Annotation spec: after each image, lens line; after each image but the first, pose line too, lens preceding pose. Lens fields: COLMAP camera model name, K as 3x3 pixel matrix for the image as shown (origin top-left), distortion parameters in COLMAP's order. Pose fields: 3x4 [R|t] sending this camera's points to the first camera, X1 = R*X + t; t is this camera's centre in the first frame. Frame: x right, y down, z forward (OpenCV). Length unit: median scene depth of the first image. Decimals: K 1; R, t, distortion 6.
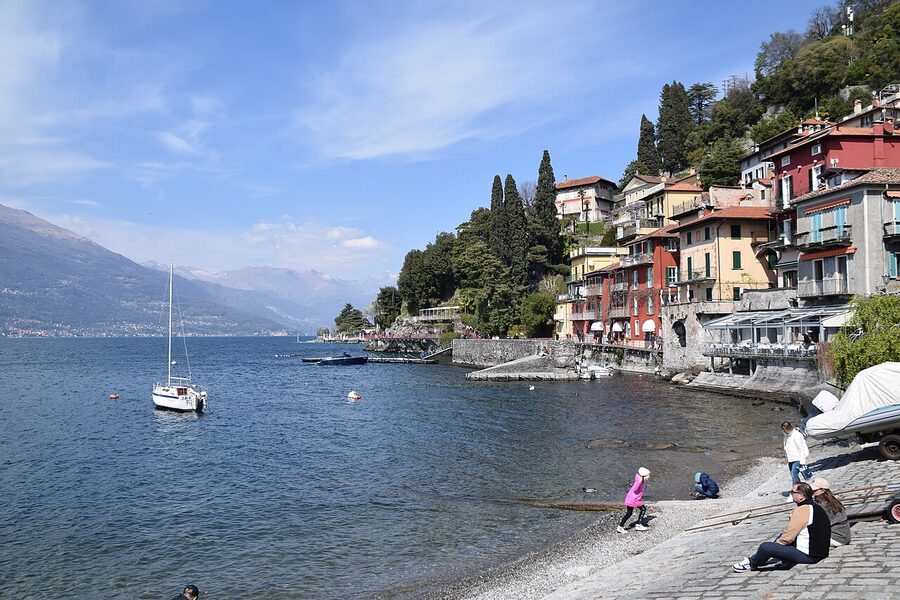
lens RADIAL K [[802.0, 0, 450.0], [0, 802.0, 300.0], [0, 0, 1]] dist [0.000353, 0.002182]
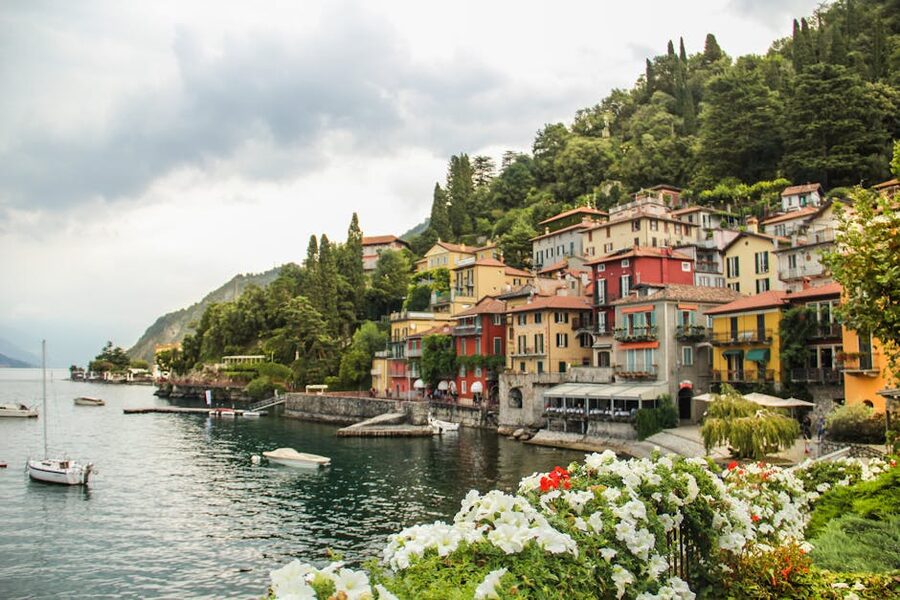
lens RADIAL K [[829.7, 0, 450.0], [0, 829.7, 300.0], [0, 0, 1]] dist [-0.198324, 0.000217]
pose [[0.951290, 0.038402, 0.305896, -0.132735], [-0.024718, 0.998518, -0.048482, -0.028395], [-0.307304, 0.038560, 0.950830, -0.120194]]
